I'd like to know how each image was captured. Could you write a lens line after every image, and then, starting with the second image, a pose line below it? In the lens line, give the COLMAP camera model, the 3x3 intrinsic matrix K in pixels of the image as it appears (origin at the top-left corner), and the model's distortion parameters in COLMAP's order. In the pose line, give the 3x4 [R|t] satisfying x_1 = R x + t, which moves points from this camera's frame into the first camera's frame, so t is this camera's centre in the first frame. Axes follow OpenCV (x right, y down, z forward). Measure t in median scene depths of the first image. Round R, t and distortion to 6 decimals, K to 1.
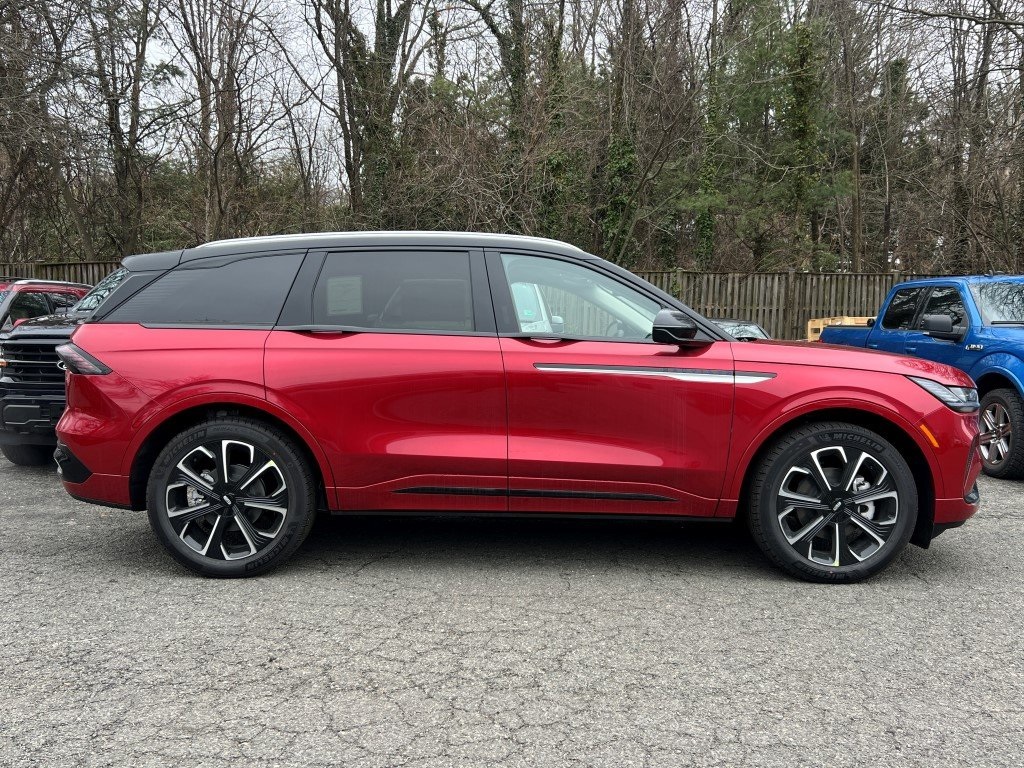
lens RADIAL K [[911.7, 0, 512.0], [0, 911.7, 384.0], [0, 0, 1]] dist [-0.001109, -0.000980]
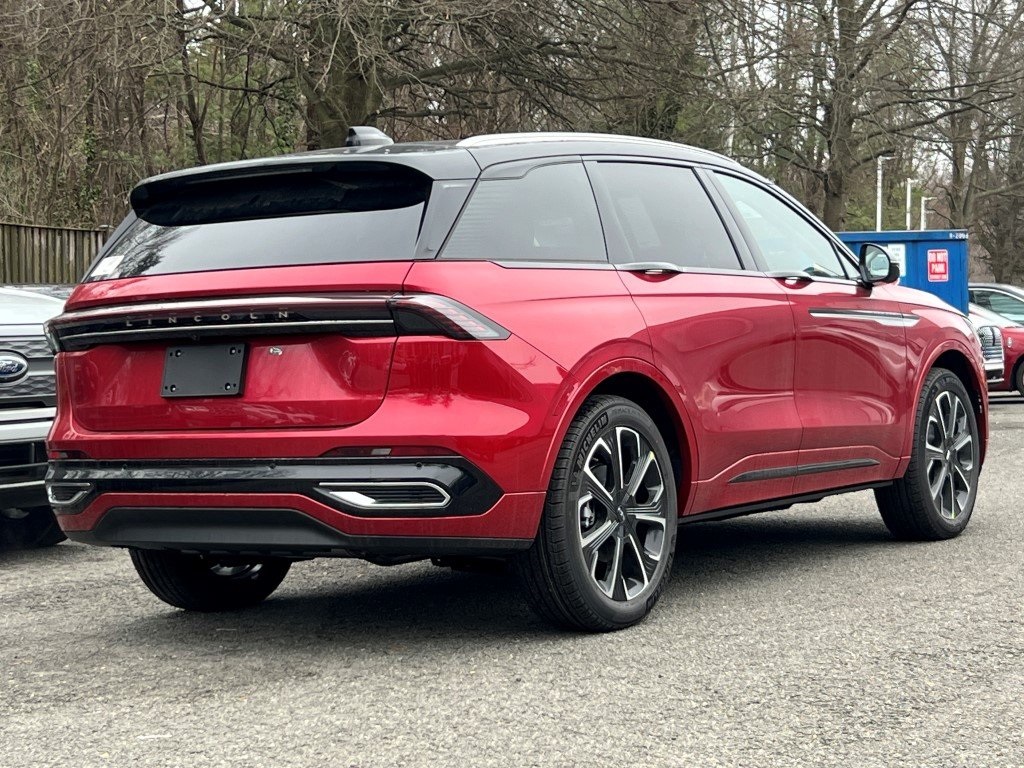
lens RADIAL K [[2021.6, 0, 512.0], [0, 2021.6, 384.0], [0, 0, 1]] dist [0.001832, -0.017604]
pose [[0.561660, -0.050320, 0.825836, -1.623450], [0.077218, 0.996980, 0.008231, 0.009870], [-0.823757, 0.059146, 0.563850, 0.195588]]
